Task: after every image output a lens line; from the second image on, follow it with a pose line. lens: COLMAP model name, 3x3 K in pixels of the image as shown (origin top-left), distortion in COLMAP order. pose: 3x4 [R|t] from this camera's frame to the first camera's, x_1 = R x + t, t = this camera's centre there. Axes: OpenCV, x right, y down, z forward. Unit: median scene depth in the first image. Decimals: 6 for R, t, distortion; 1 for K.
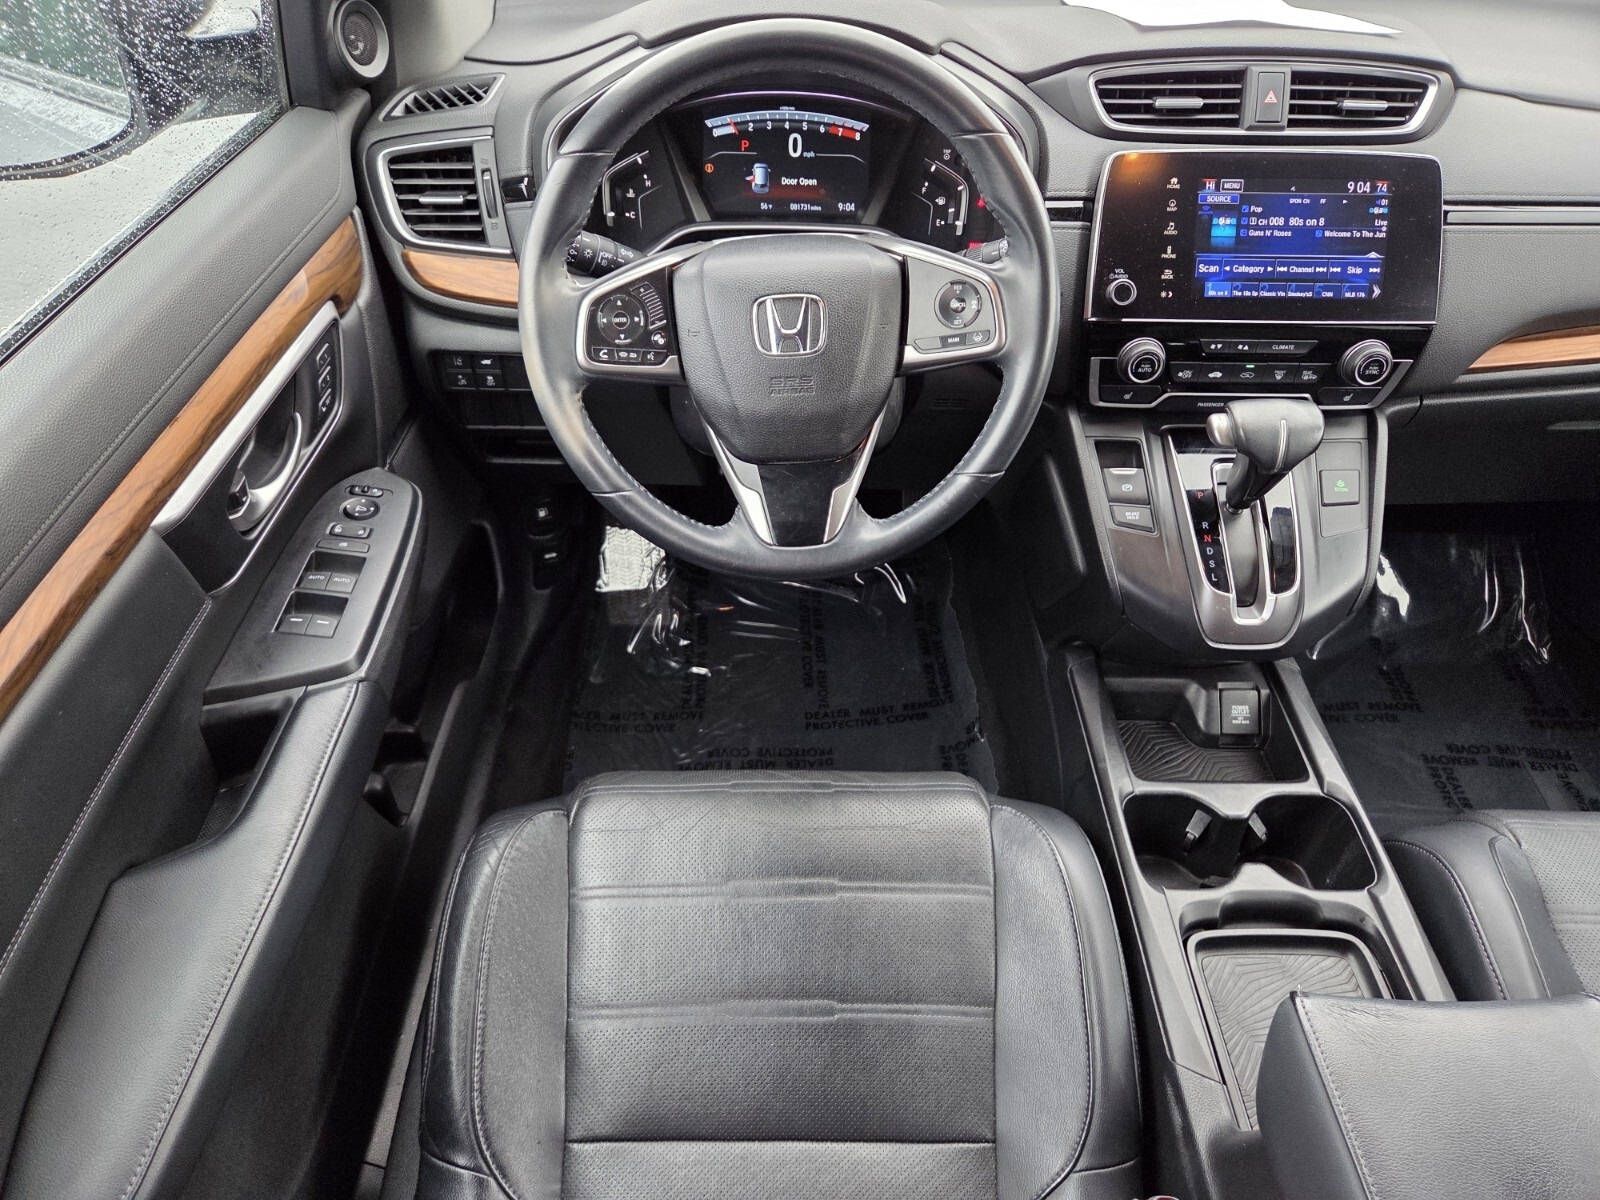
lens RADIAL K [[1071.6, 0, 785.1], [0, 1071.6, 591.1], [0, 0, 1]] dist [0.066466, -0.058495]
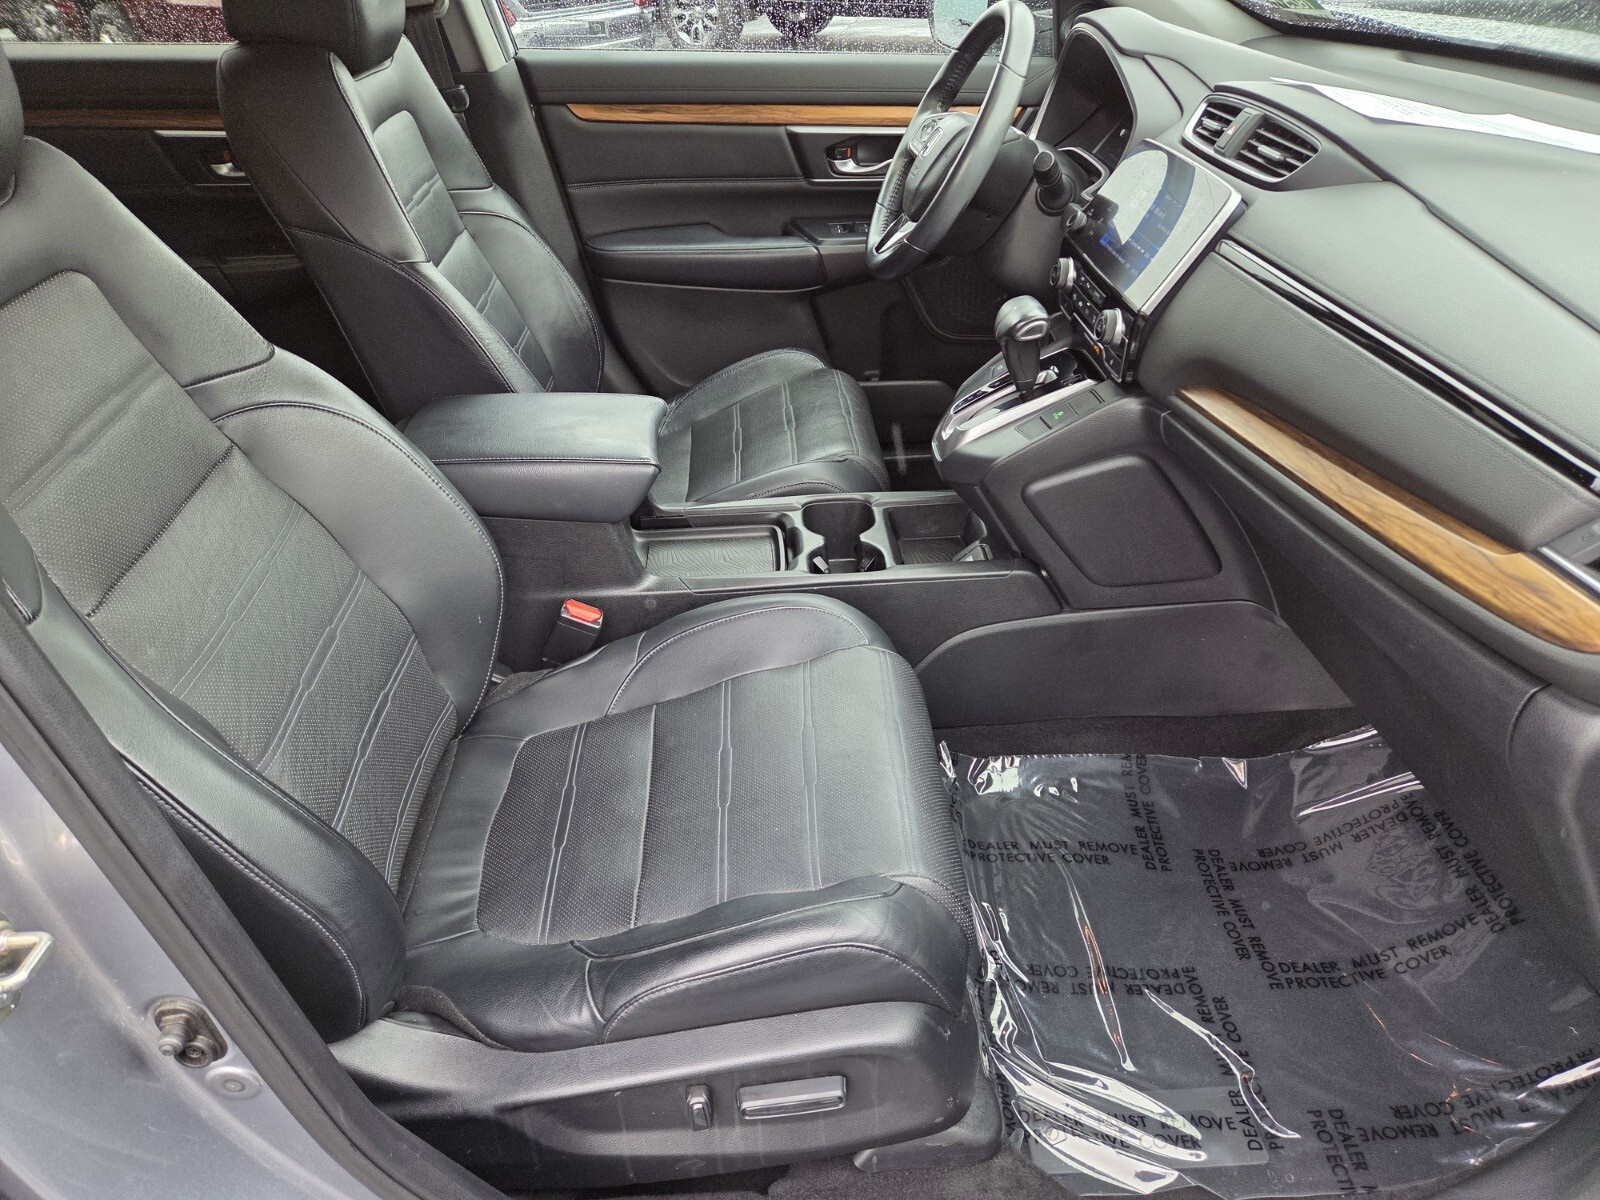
lens RADIAL K [[1071.6, 0, 785.1], [0, 1071.6, 591.1], [0, 0, 1]] dist [0.066466, -0.058495]
pose [[0.028608, 0.524464, -0.850952, 1.720718], [-0.659503, 0.649626, 0.378210, -0.234143], [0.751158, 0.550385, 0.364470, 0.432706]]
